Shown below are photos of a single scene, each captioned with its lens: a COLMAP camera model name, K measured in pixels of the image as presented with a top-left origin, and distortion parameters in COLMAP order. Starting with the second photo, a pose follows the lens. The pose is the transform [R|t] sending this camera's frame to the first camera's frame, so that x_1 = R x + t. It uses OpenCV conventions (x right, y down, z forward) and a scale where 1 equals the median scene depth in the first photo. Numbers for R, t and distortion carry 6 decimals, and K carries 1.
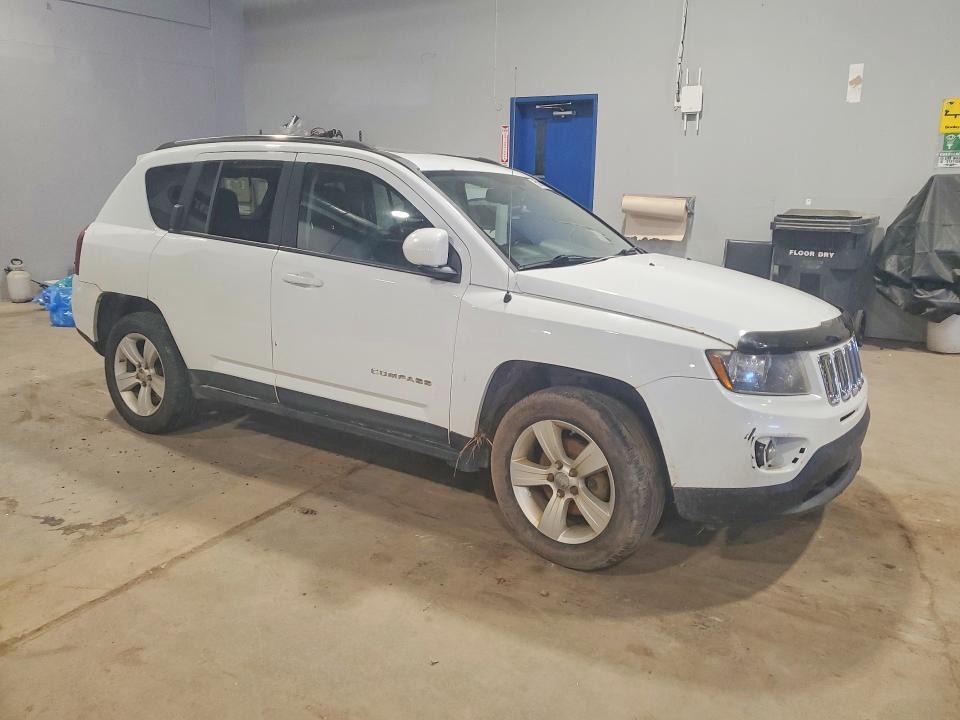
lens RADIAL K [[783.6, 0, 477.5], [0, 783.6, 359.3], [0, 0, 1]] dist [0.018260, 0.006950]
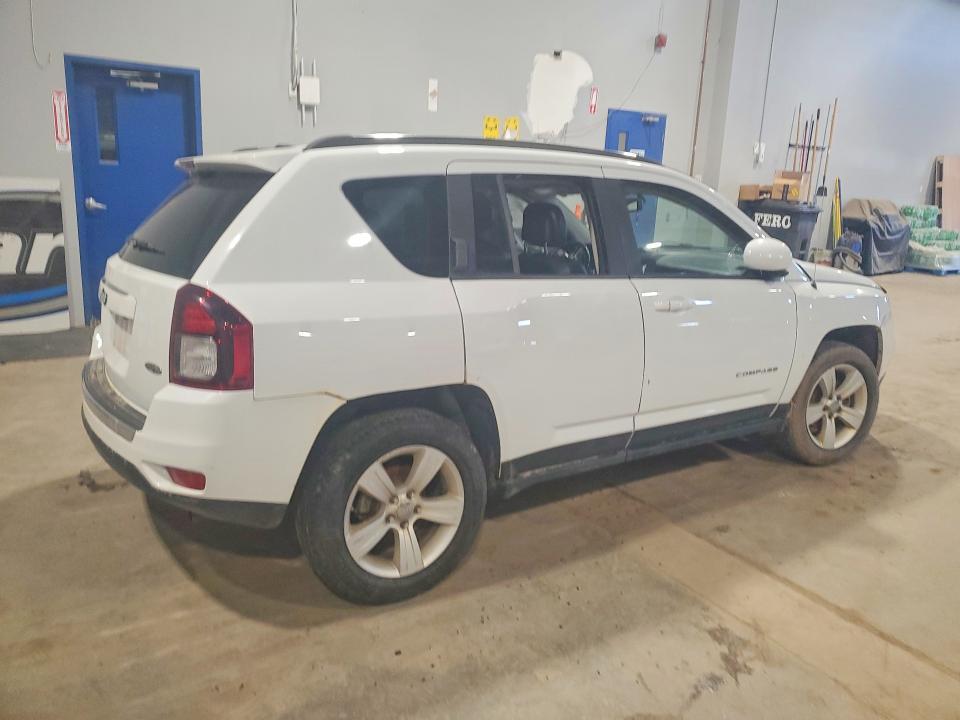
lens RADIAL K [[783.6, 0, 477.8], [0, 783.6, 361.5], [0, 0, 1]] dist [0.018260, 0.006950]
pose [[0.360874, -0.224805, 0.905114, -1.189292], [0.184486, 0.968543, 0.167004, -0.240297], [-0.914185, 0.106713, 0.390996, 0.863570]]
